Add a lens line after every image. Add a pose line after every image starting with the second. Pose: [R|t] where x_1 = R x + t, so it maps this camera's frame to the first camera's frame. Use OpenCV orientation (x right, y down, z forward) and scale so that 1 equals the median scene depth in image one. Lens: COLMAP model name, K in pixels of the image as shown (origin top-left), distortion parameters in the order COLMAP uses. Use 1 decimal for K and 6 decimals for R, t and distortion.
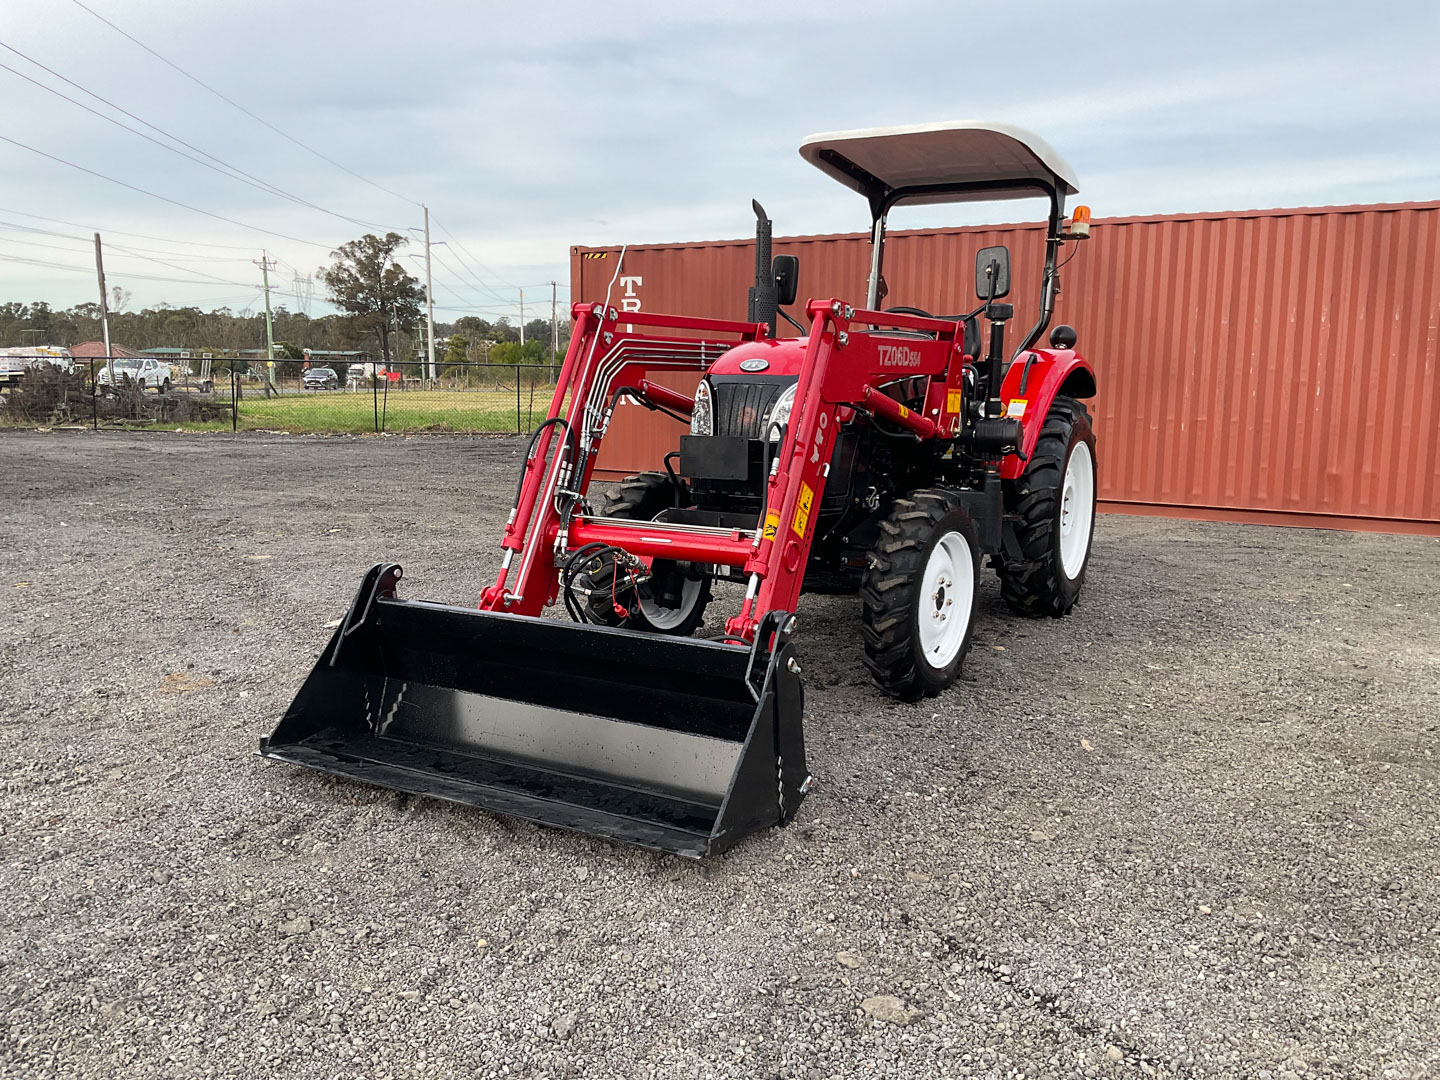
lens RADIAL K [[1179.3, 0, 702.3], [0, 1179.3, 552.2], [0, 0, 1]] dist [0.063377, -0.106202]
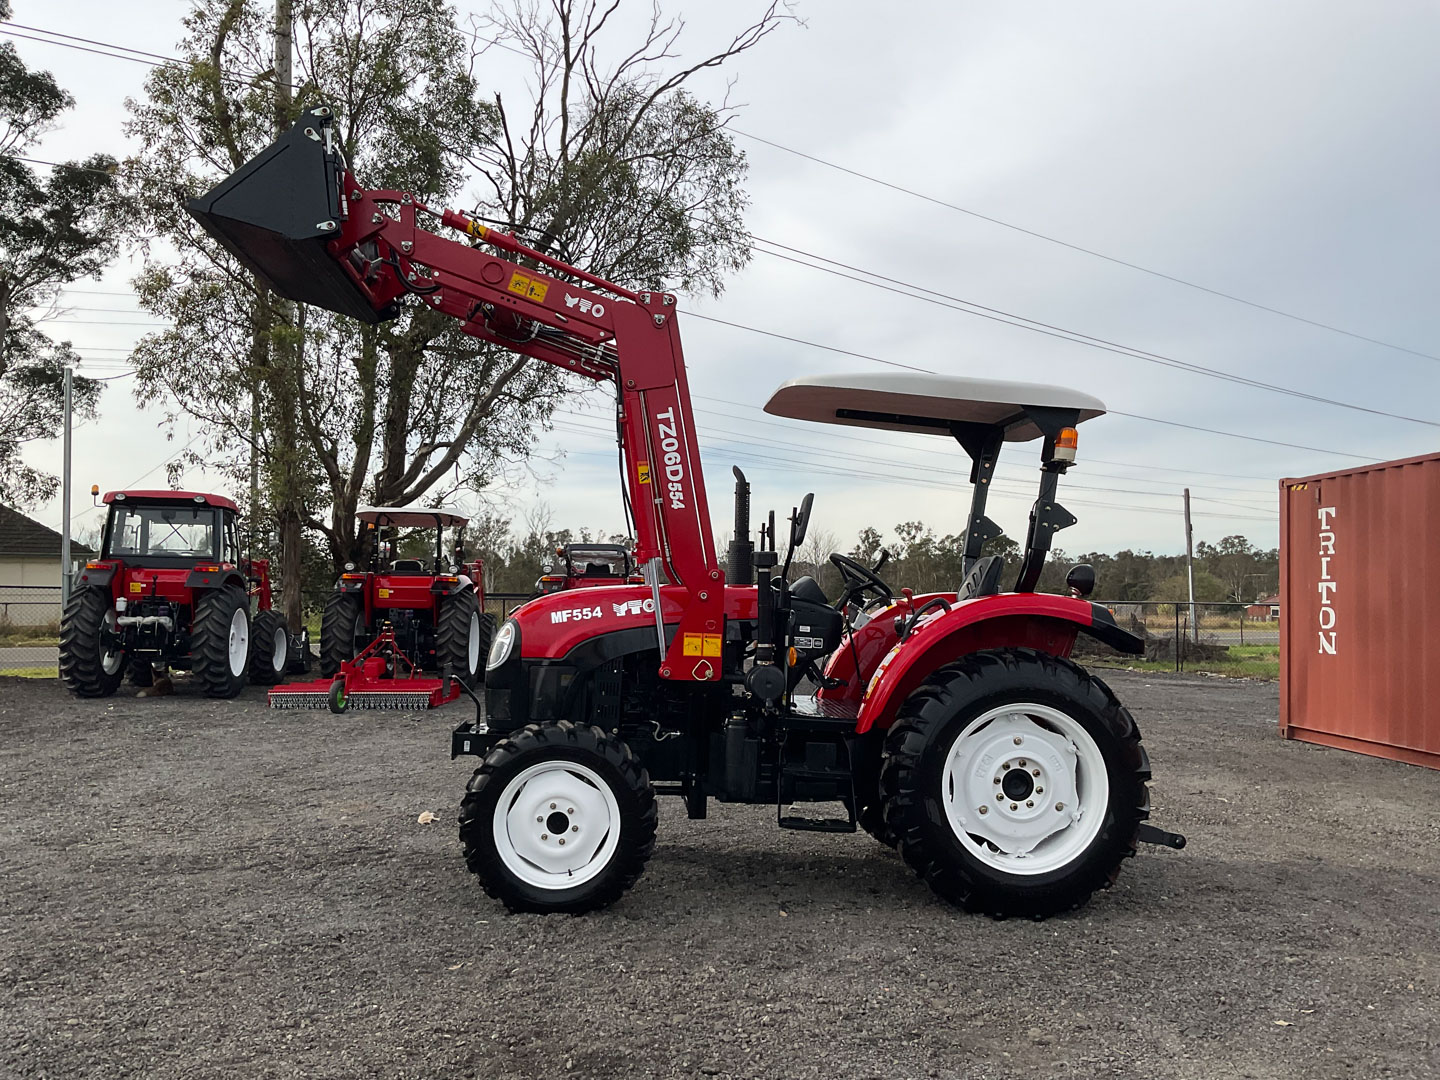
lens RADIAL K [[1179.3, 0, 724.1], [0, 1179.3, 534.3], [0, 0, 1]] dist [0.063377, -0.106202]
pose [[0.564810, -0.049628, -0.823727, 0.411155], [-0.128844, 0.980645, -0.147427, -0.027521], [0.815100, 0.189400, 0.547484, 0.162063]]
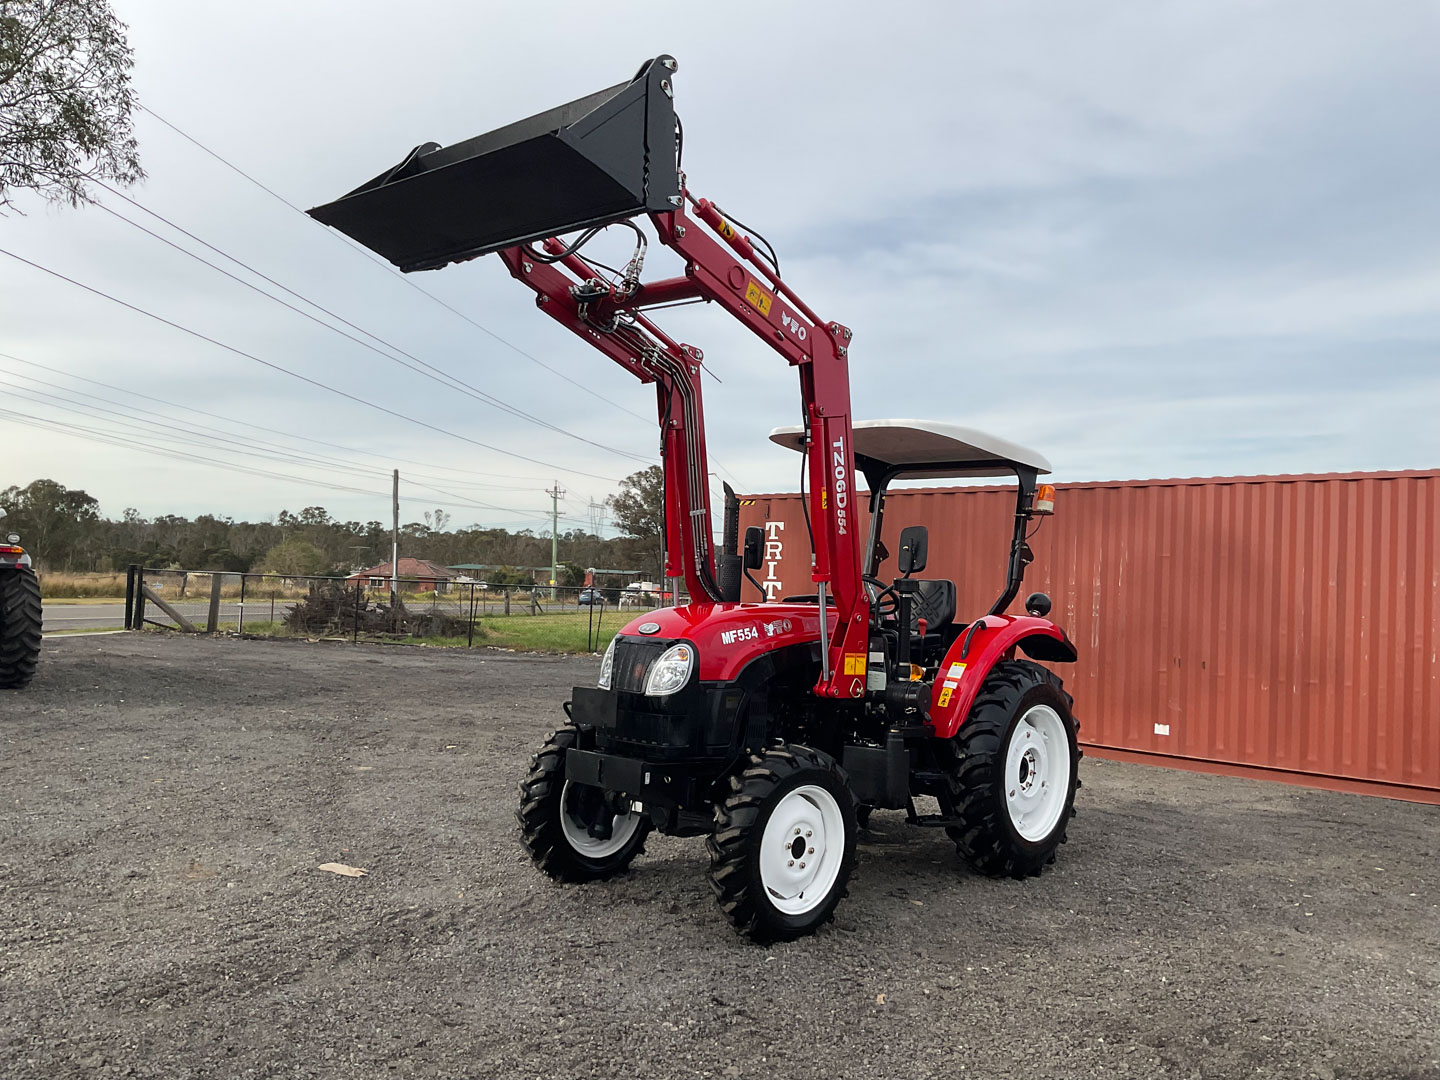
lens RADIAL K [[1179.3, 0, 708.0], [0, 1179.3, 533.9], [0, 0, 1]] dist [0.063377, -0.106202]
pose [[0.973989, 0.016906, -0.225965, 0.123764], [-0.062013, 0.979029, -0.194052, -0.009080], [0.217946, 0.203018, 0.954612, -0.042233]]
